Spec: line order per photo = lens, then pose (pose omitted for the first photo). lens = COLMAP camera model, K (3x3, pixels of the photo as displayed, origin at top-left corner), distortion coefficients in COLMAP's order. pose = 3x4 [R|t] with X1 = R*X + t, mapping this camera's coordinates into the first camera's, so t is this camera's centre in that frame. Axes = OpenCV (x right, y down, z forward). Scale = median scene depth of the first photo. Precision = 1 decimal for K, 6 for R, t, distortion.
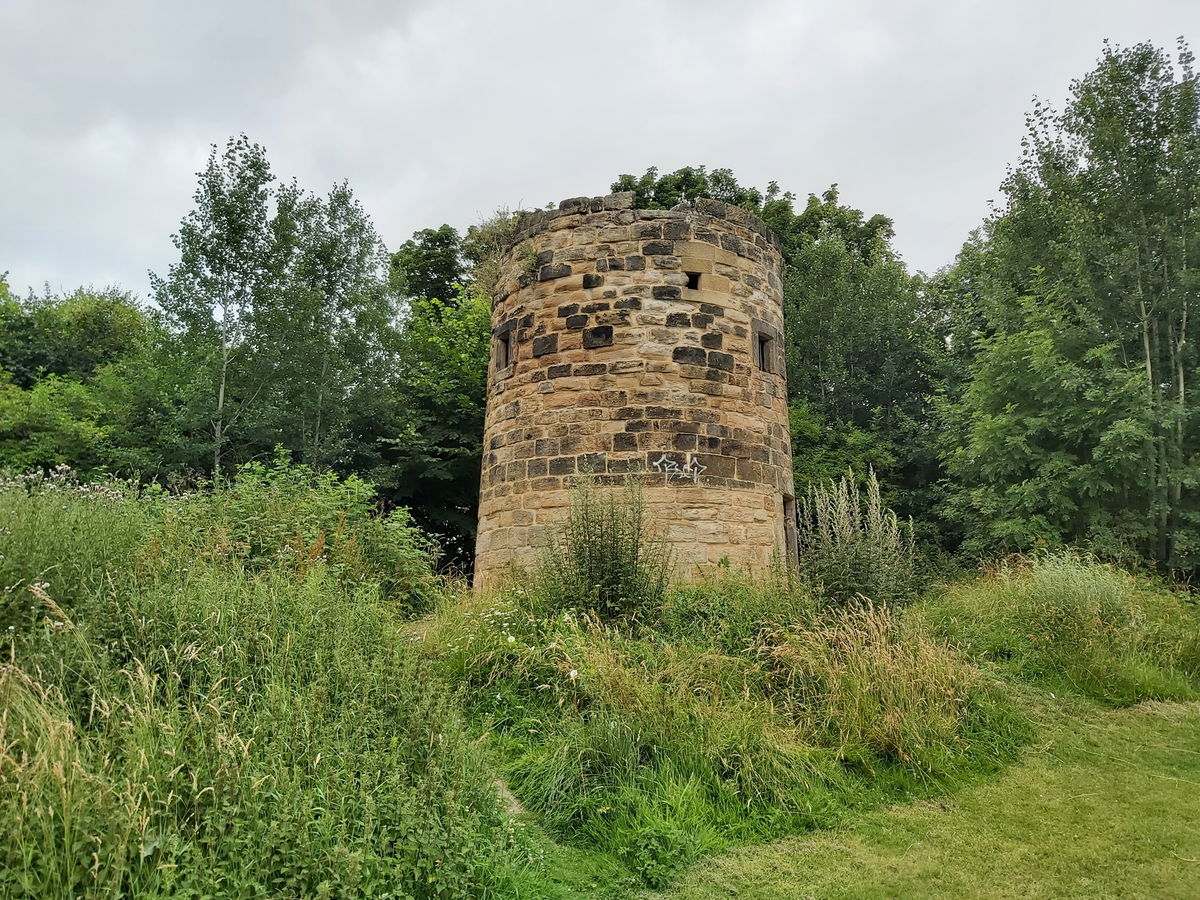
lens RADIAL K [[919.5, 0, 599.7], [0, 919.5, 448.6], [0, 0, 1]] dist [0.014109, -0.000276]
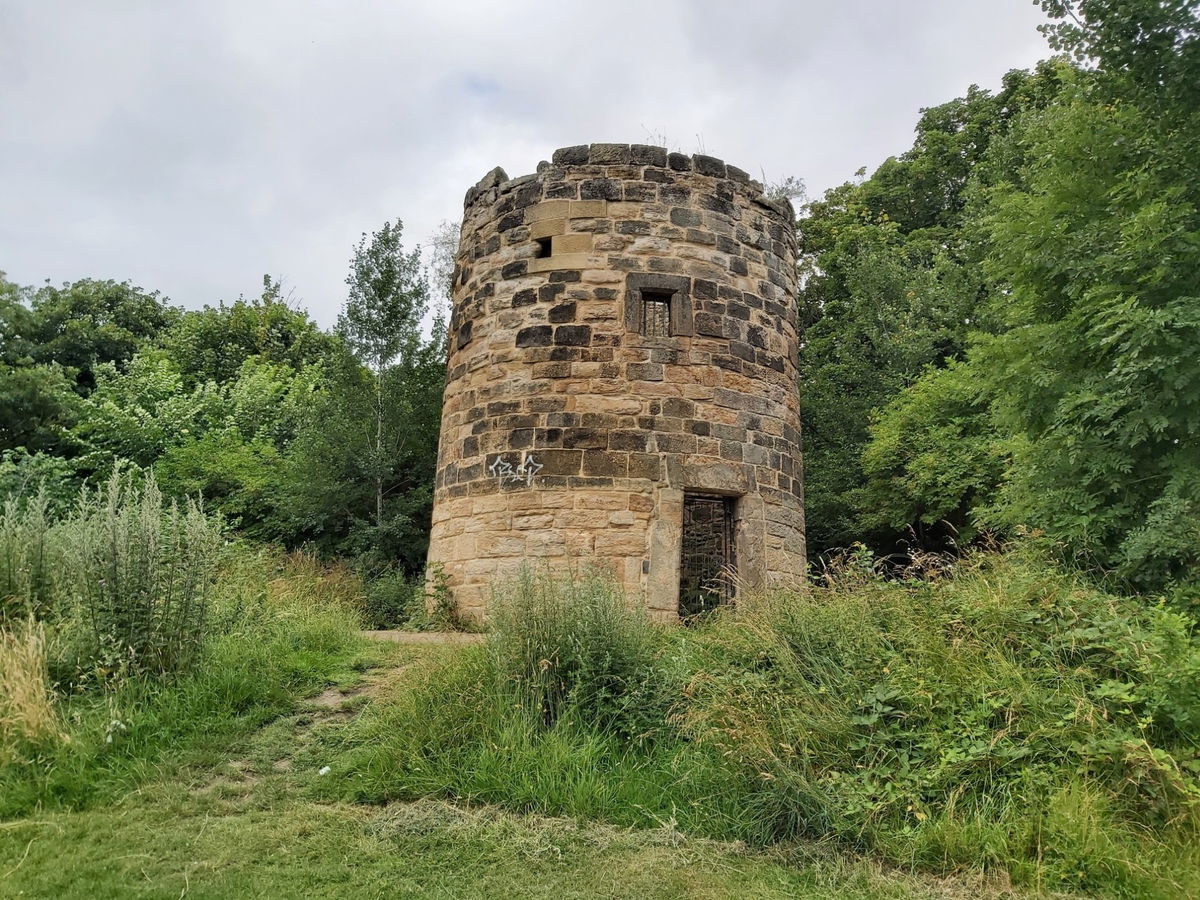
lens RADIAL K [[919.5, 0, 599.9], [0, 919.5, 453.1], [0, 0, 1]] dist [0.014109, -0.000276]
pose [[0.763761, -0.108362, -0.636339, 0.669044], [0.097347, 0.993870, -0.052406, 0.056190], [0.638117, -0.021920, 0.769628, 0.378786]]
